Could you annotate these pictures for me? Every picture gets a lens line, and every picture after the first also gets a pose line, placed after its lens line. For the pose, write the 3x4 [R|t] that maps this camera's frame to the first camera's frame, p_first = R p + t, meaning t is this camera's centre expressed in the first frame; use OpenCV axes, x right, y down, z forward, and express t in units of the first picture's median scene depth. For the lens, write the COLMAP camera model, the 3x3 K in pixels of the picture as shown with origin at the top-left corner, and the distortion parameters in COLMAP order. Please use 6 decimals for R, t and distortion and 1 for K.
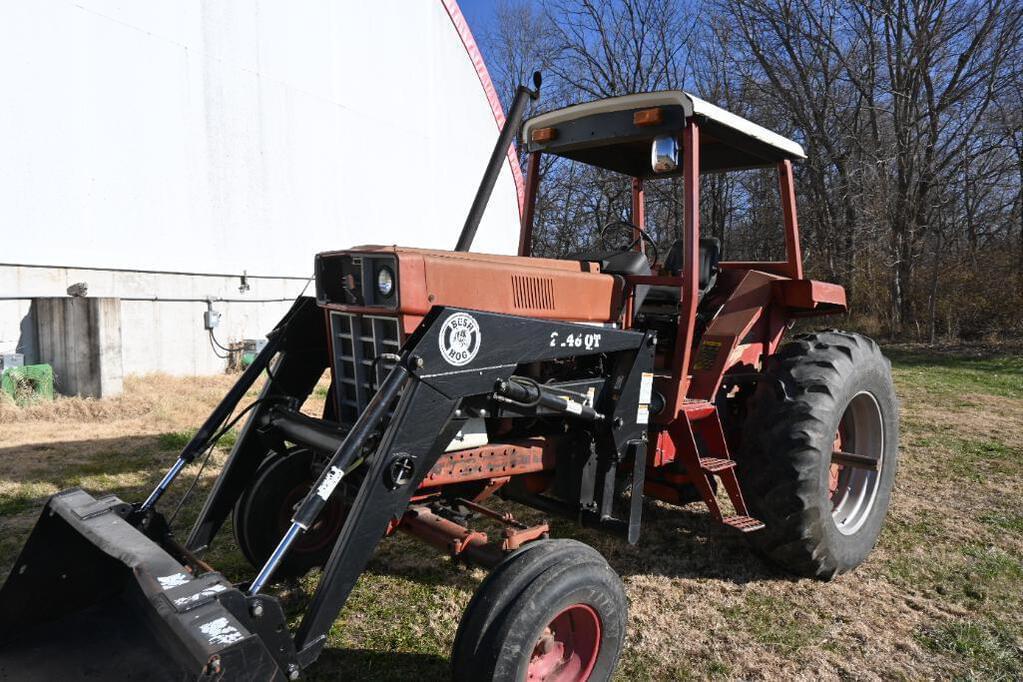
lens RADIAL K [[646.6, 0, 517.6], [0, 646.6, 342.4], [0, 0, 1]] dist [-0.008545, -0.001683]
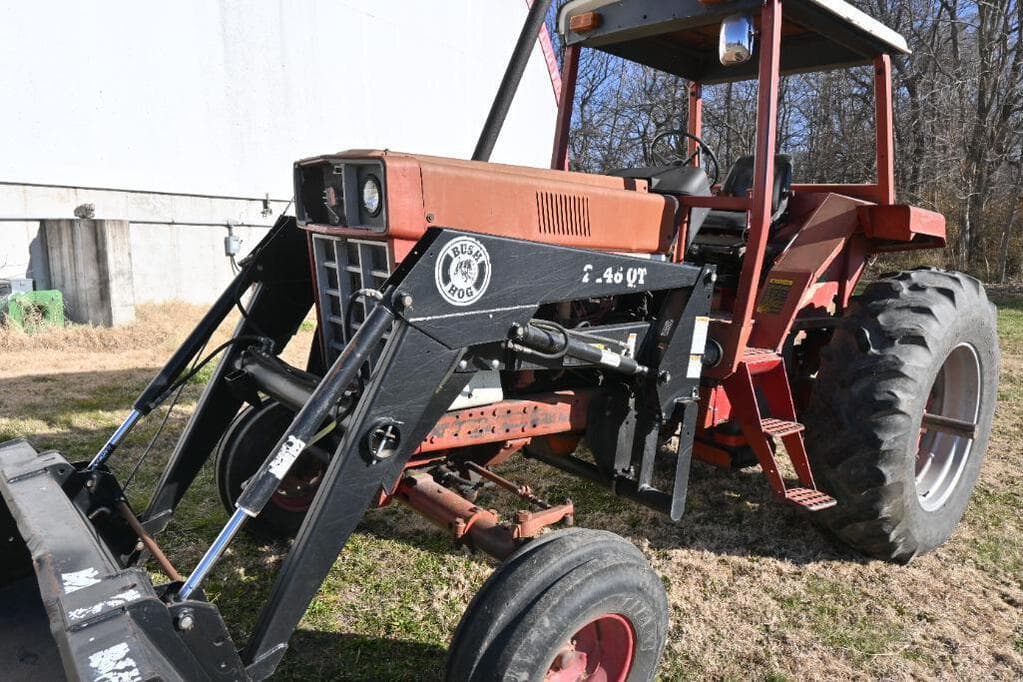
lens RADIAL K [[646.6, 0, 517.6], [0, 646.6, 342.4], [0, 0, 1]] dist [-0.008545, -0.001683]
pose [[0.997944, 0.023684, -0.059553, 0.017403], [-0.017289, 0.994248, 0.105699, -0.002694], [0.061714, -0.104452, 0.992613, 0.173162]]
